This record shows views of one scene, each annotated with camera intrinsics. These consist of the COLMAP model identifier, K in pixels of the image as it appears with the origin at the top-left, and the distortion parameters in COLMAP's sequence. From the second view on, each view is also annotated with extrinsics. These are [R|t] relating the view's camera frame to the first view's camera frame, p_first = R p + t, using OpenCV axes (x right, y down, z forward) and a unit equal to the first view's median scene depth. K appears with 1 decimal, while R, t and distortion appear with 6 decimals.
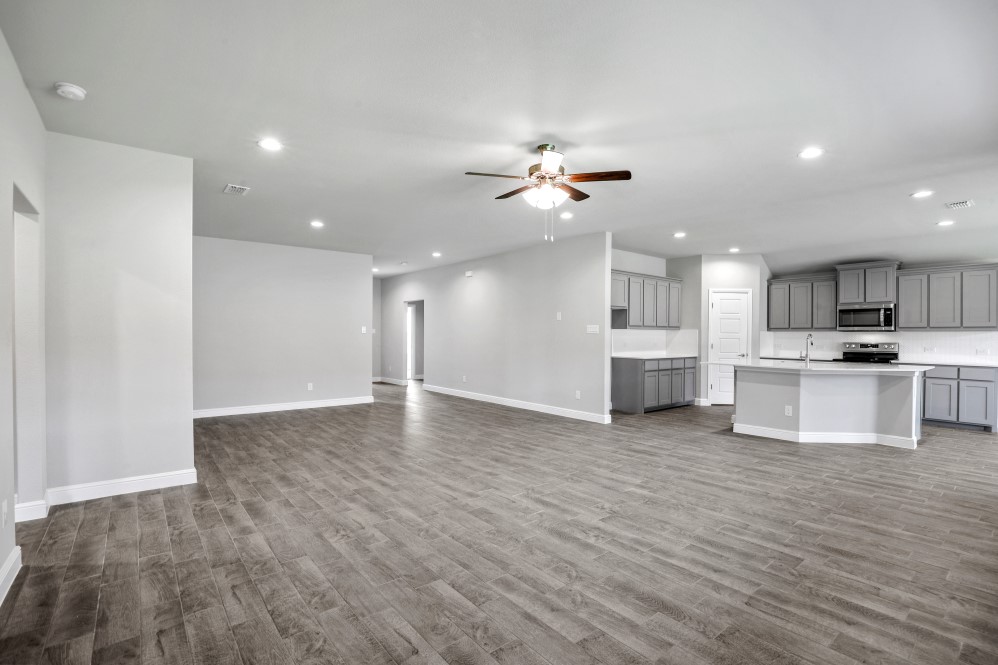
lens RADIAL K [[473.1, 0, 539.0], [0, 473.1, 333.6], [0, 0, 1]] dist [-0.000230, -0.000379]
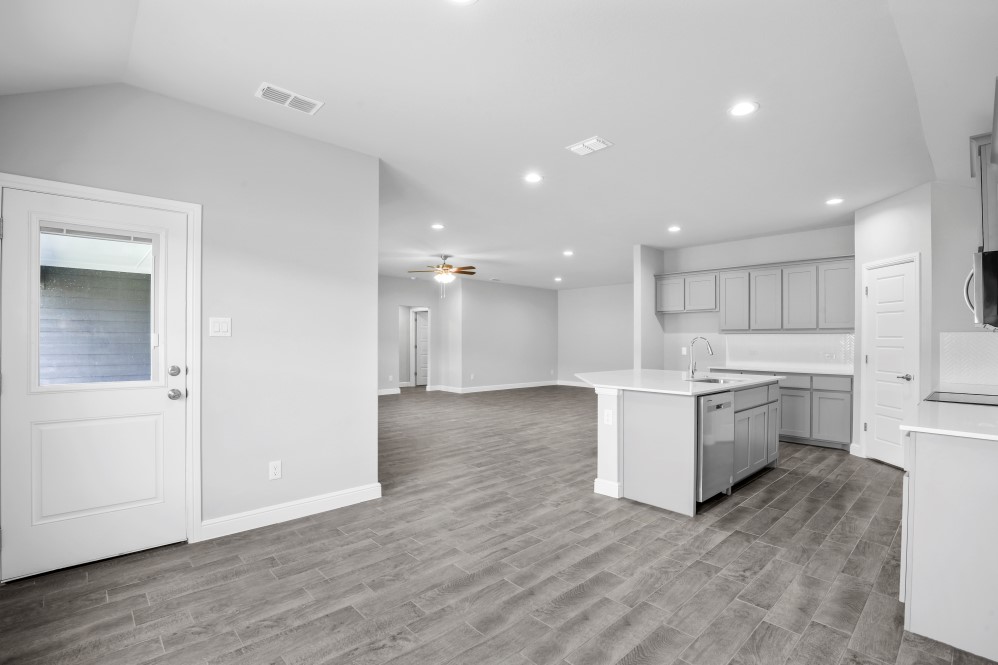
lens RADIAL K [[465.6, 0, 476.6], [0, 465.6, 332.6], [0, 0, 1]] dist [-0.000980, -0.000310]
pose [[-0.021941, -0.021257, -0.999533, 1.073090], [-0.002220, 0.999773, -0.021213, 0.007318], [0.999757, 0.001754, -0.021983, 0.579571]]
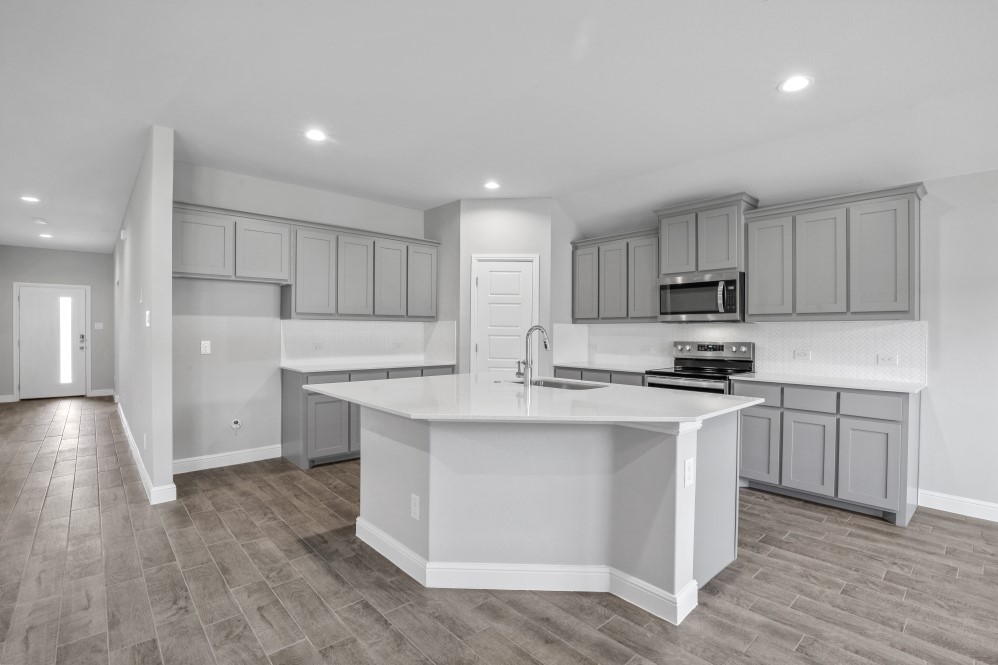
lens RADIAL K [[465.9, 0, 523.6], [0, 465.9, 332.5], [0, 0, 1]] dist [-0.021412, -0.000288]
pose [[0.999823, -0.002072, 0.018677, 0.463360], [0.001979, 0.999986, 0.004958, 0.004326], [-0.018687, -0.004921, 0.999813, 0.439044]]
